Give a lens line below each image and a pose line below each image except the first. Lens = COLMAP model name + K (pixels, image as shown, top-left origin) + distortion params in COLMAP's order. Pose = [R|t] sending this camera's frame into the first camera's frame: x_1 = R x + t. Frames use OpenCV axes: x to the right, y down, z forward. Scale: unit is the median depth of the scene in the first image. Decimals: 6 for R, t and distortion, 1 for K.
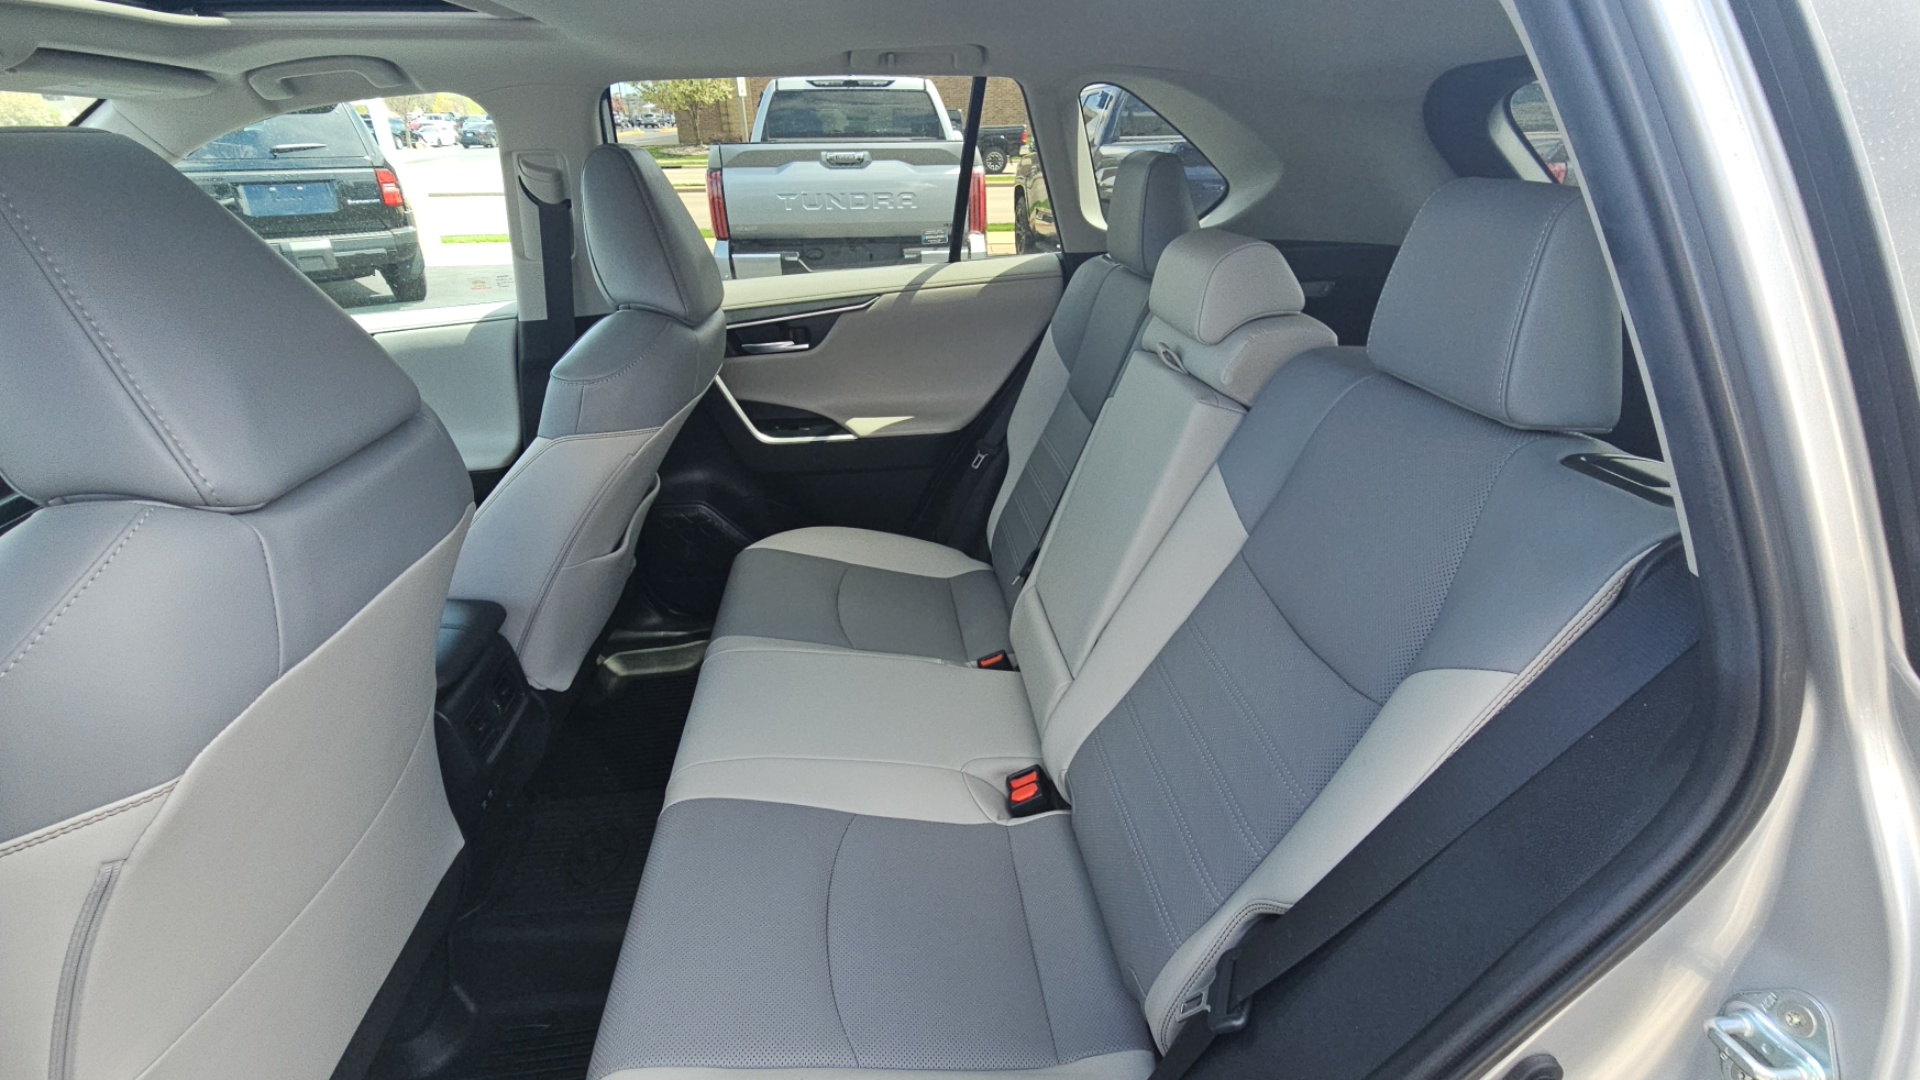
lens RADIAL K [[860.0, 0, 976.2], [0, 860.0, 543.0], [0, 0, 1]] dist [0.010912, -0.008312]
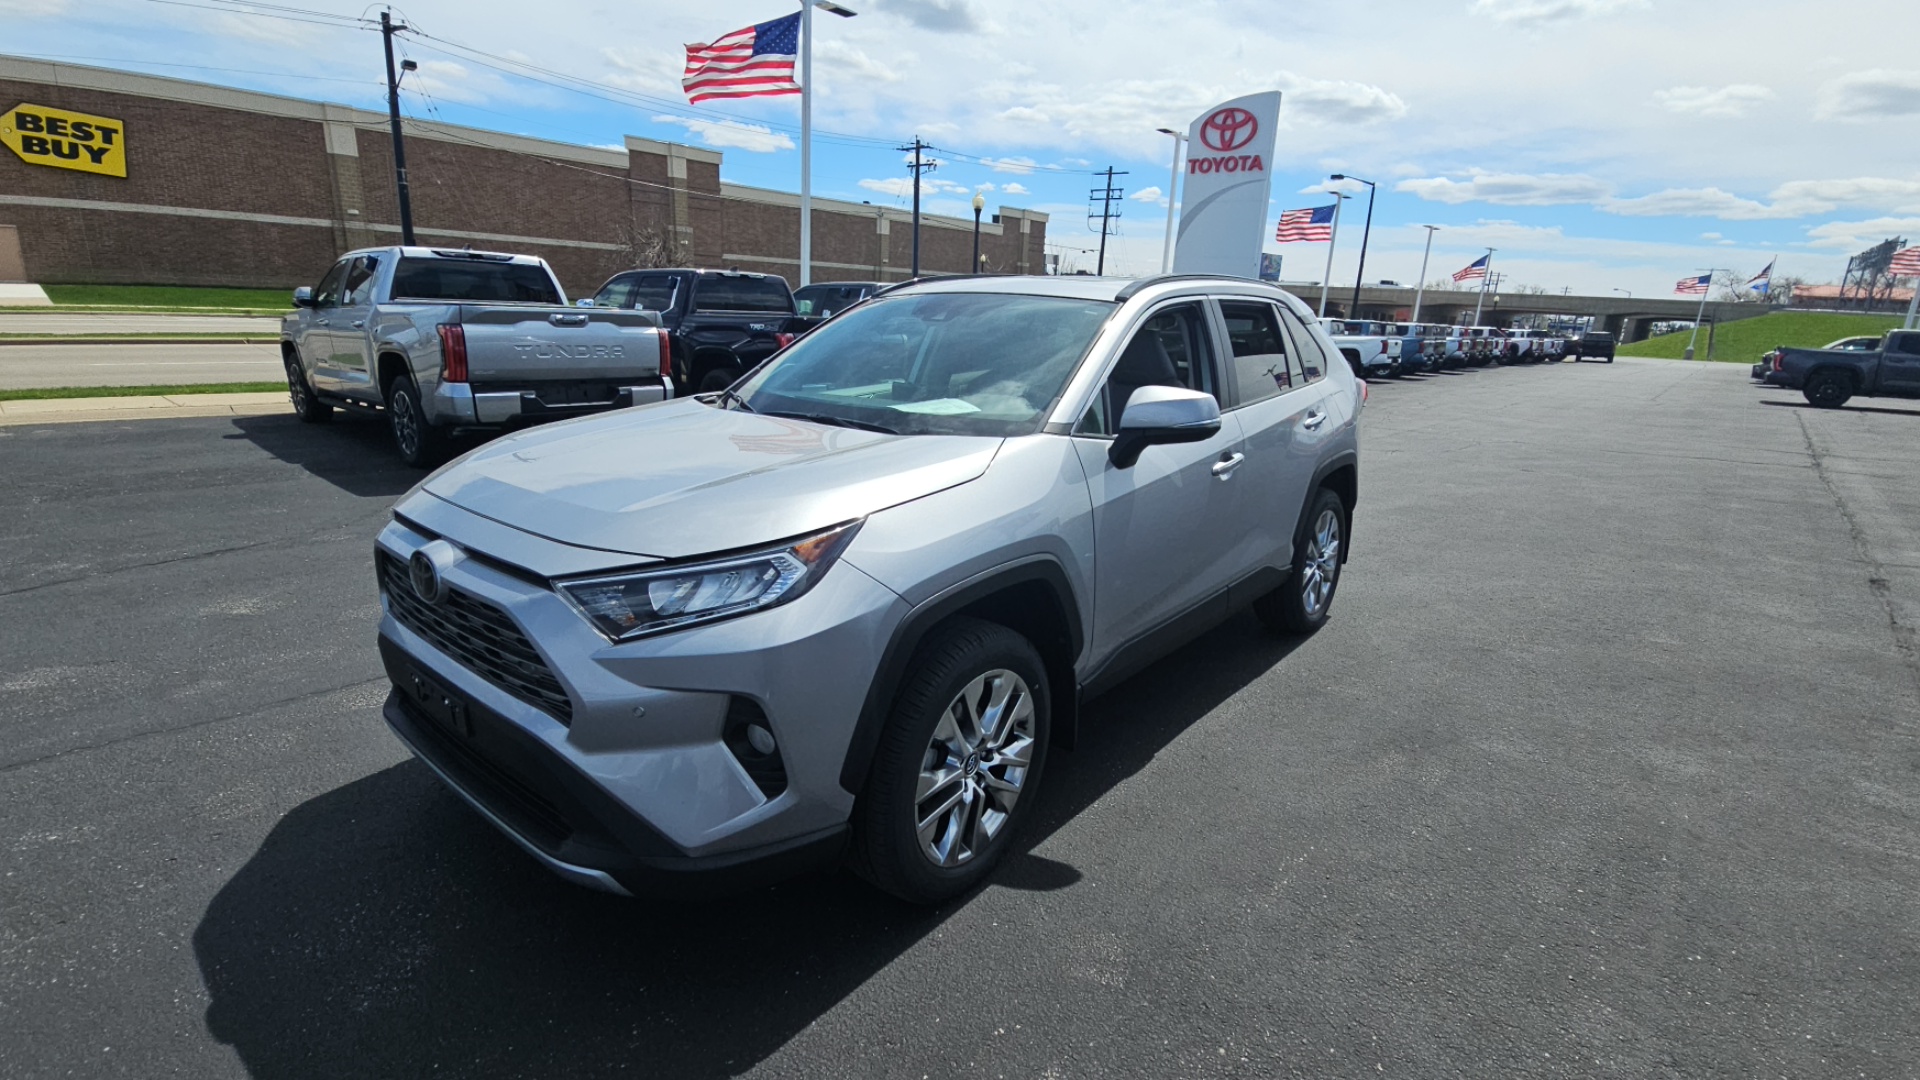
lens RADIAL K [[860.0, 0, 984.3], [0, 860.0, 537.2], [0, 0, 1]] dist [0.010912, -0.008312]
pose [[0.720088, -0.137244, 0.680175, -0.601951], [0.255077, 0.963966, -0.075538, 0.115227], [-0.645298, 0.227891, 0.729147, -0.248842]]
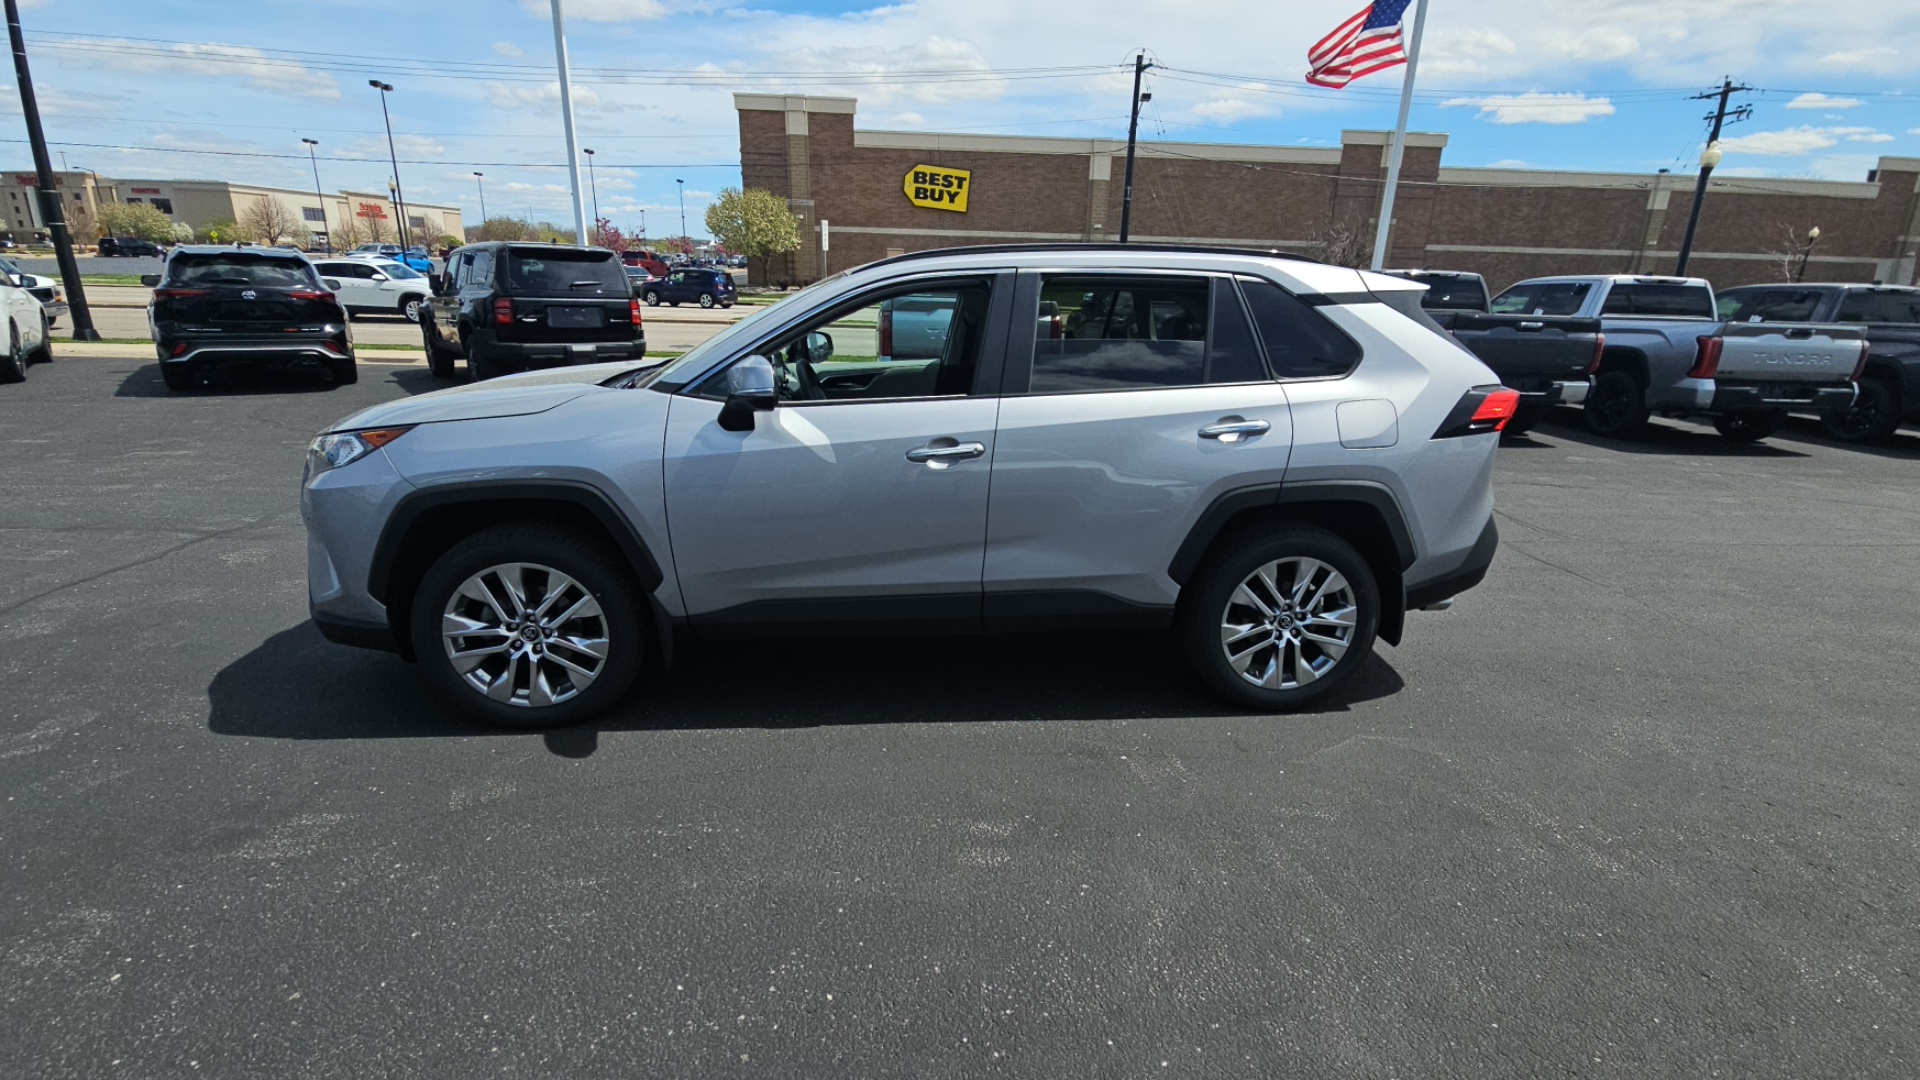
lens RADIAL K [[860.0, 0, 980.2], [0, 860.0, 539.3], [0, 0, 1]] dist [0.010912, -0.008312]
pose [[0.998901, 0.045380, -0.011704, -0.096826], [-0.046643, 0.986955, -0.154089, 0.192843], [0.004559, 0.154465, 0.987988, -0.441618]]
